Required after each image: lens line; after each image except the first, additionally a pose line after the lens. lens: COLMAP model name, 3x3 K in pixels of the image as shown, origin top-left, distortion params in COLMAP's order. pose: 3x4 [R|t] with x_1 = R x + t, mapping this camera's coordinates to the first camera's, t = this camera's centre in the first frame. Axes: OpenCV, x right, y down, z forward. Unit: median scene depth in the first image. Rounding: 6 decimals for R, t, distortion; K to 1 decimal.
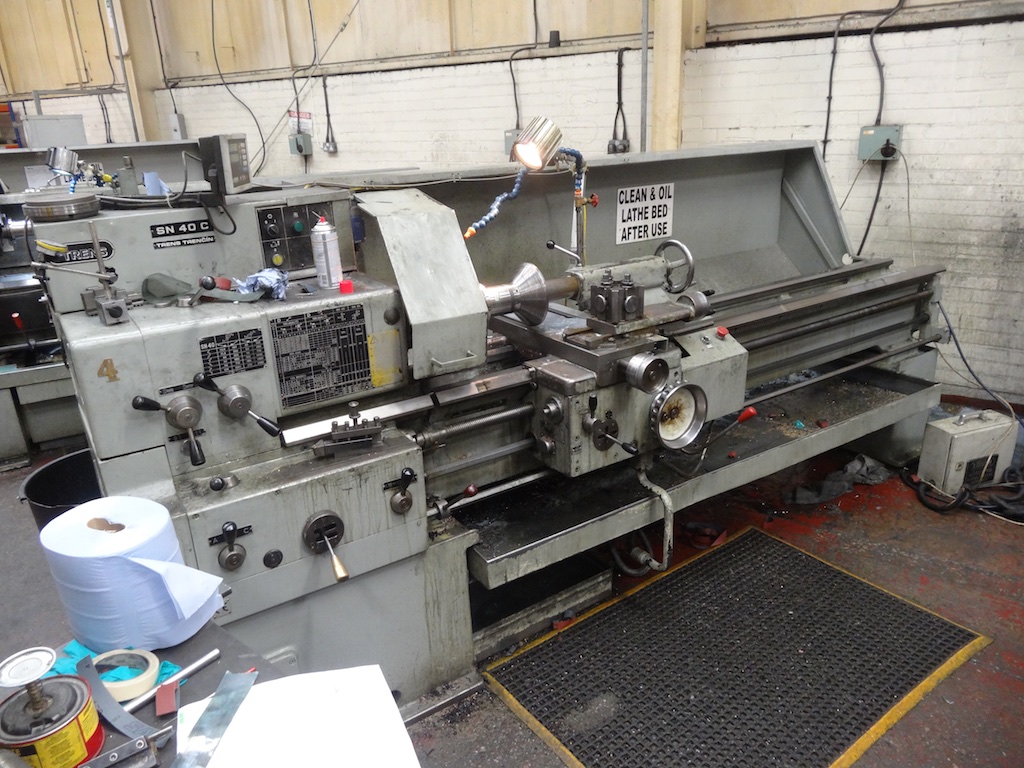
lens RADIAL K [[731.2, 0, 510.5], [0, 731.2, 383.5], [0, 0, 1]] dist [-0.008779, -0.003941]
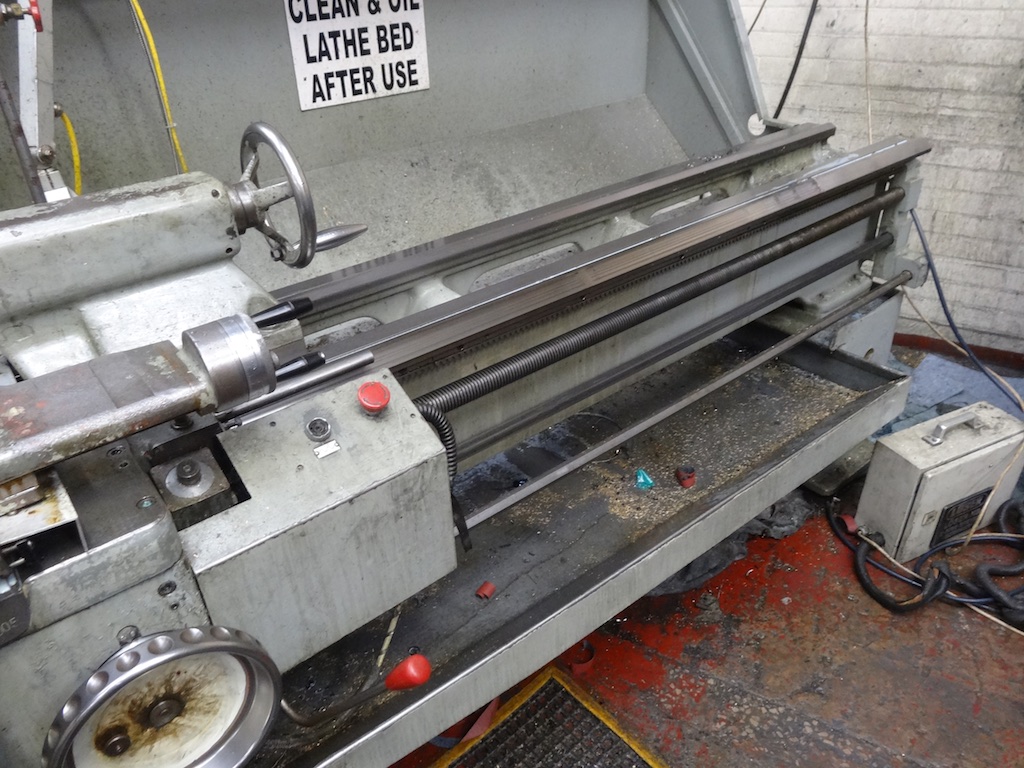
lens RADIAL K [[751.3, 0, 507.1], [0, 751.3, 384.6], [0, 0, 1]] dist [-0.000278, -0.001865]
pose [[0.995316, -0.049804, 0.082863, 0.224446], [0.032001, 0.978503, 0.203733, -0.103723], [-0.091229, -0.200127, 0.975513, 0.436047]]
